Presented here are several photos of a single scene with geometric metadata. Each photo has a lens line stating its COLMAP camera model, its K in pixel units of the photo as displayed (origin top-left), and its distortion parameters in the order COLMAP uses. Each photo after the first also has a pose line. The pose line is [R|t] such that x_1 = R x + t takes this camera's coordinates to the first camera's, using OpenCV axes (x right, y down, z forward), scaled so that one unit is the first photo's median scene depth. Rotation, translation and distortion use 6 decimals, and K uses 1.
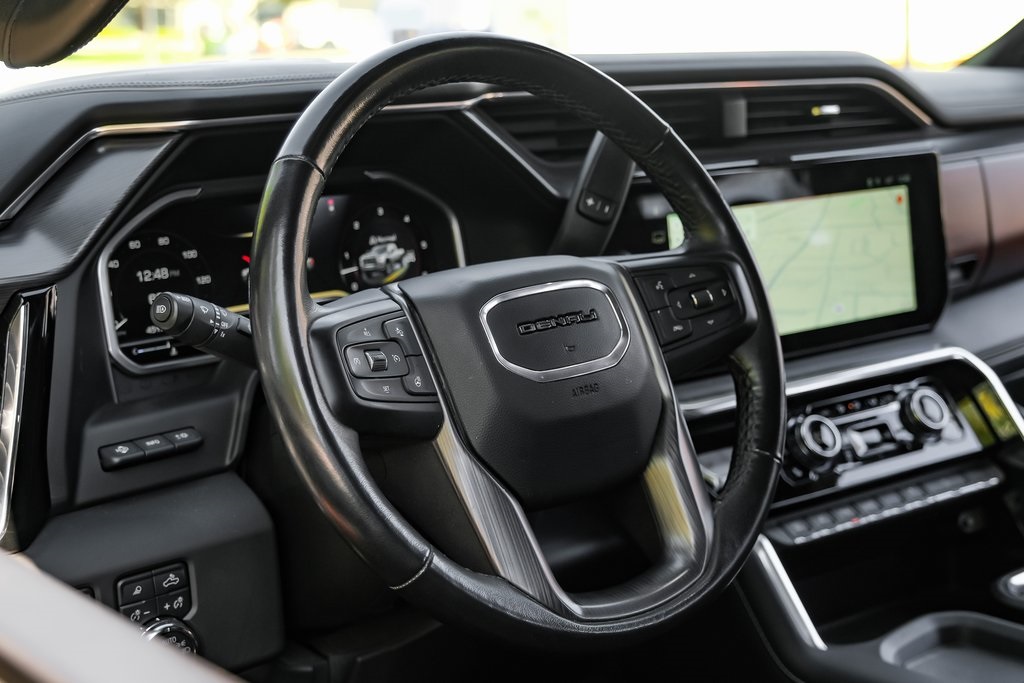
lens RADIAL K [[1466.8, 0, 538.1], [0, 1466.8, 309.1], [0, 0, 1]] dist [0.003431, 0.000000]
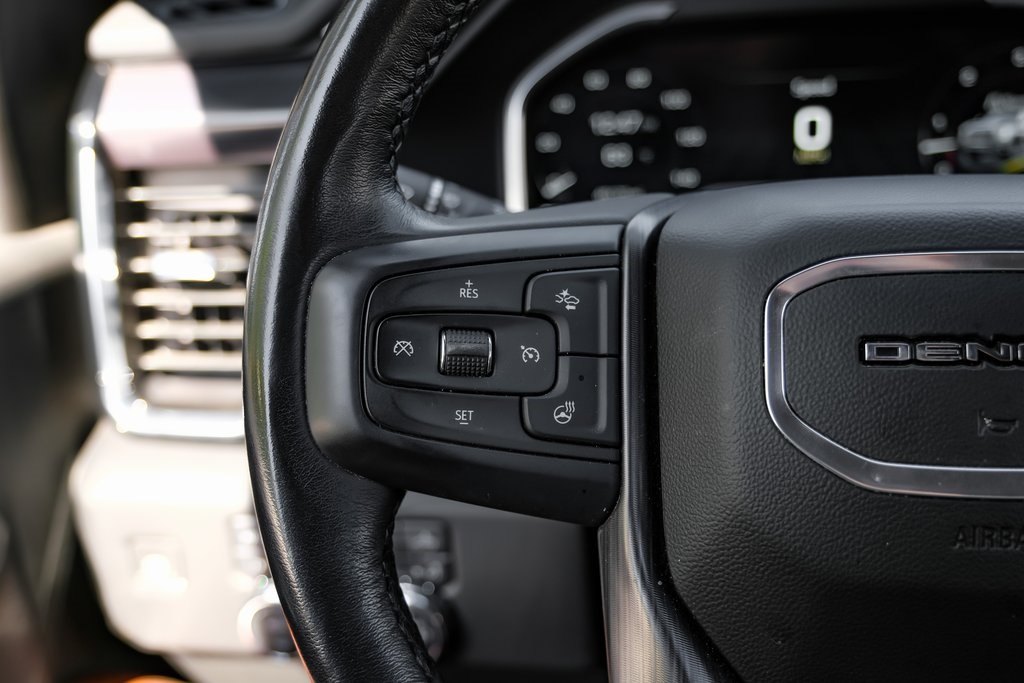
lens RADIAL K [[1017.4, 0, 509.8], [0, 1017.4, 342.7], [0, 0, 1]] dist [-0.017748, 0.000000]
pose [[0.636199, 0.260345, -0.726272, 0.117463], [-0.094090, 0.960501, 0.261888, -0.048468], [0.765766, -0.098277, 0.635566, 0.633487]]
